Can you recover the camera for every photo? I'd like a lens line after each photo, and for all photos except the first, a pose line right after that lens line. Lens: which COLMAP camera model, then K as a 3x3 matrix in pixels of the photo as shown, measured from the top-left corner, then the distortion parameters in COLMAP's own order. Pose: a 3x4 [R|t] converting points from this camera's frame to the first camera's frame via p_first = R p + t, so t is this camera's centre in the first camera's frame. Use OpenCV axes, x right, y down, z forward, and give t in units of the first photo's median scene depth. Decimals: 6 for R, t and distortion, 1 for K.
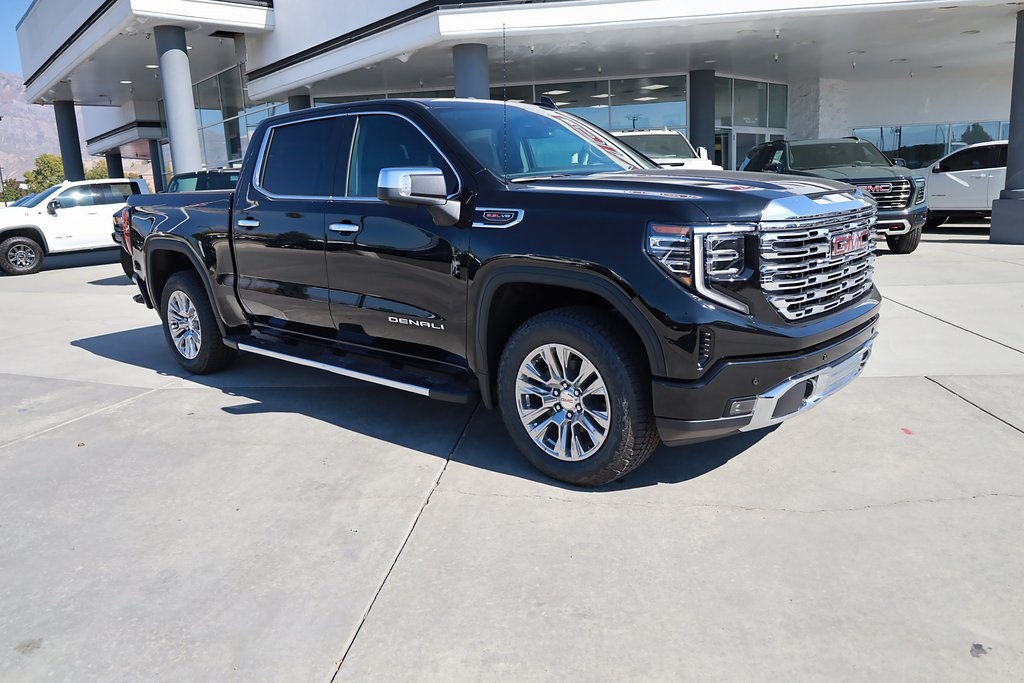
lens RADIAL K [[732.1, 0, 512.0], [0, 732.1, 341.5], [0, 0, 1]] dist [-0.014592, -0.000113]
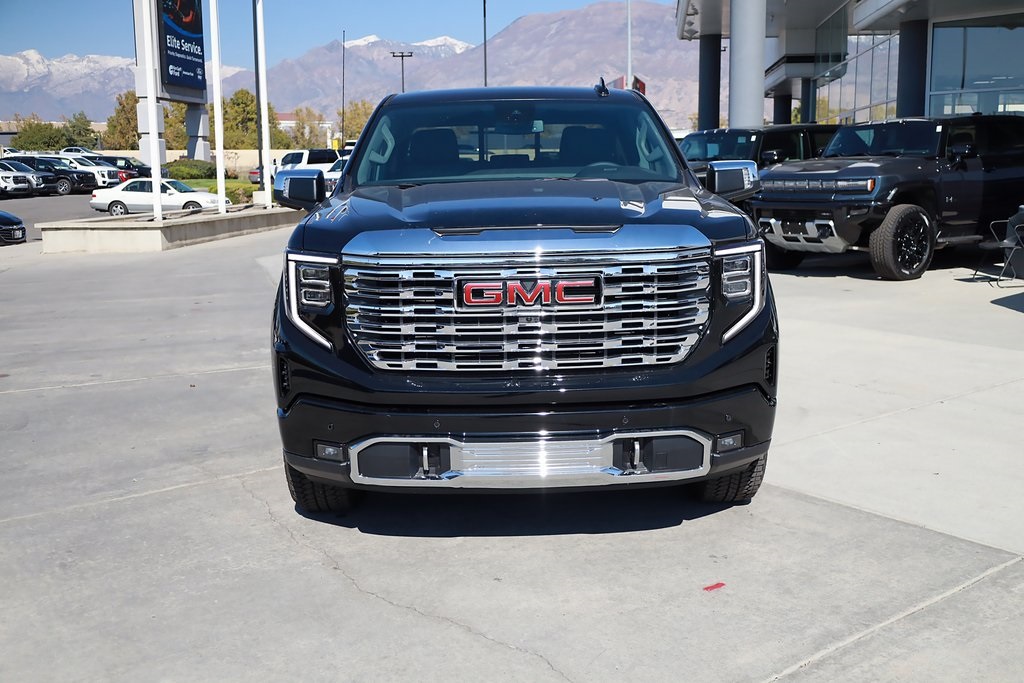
lens RADIAL K [[1058.4, 0, 511.6], [0, 1058.4, 322.2], [0, 0, 1]] dist [-0.001526, 0.013663]
pose [[0.683600, 0.141454, -0.716018, 1.351444], [-0.163187, 0.985826, 0.038958, -0.155277], [0.711379, 0.090214, 0.696994, 0.211590]]
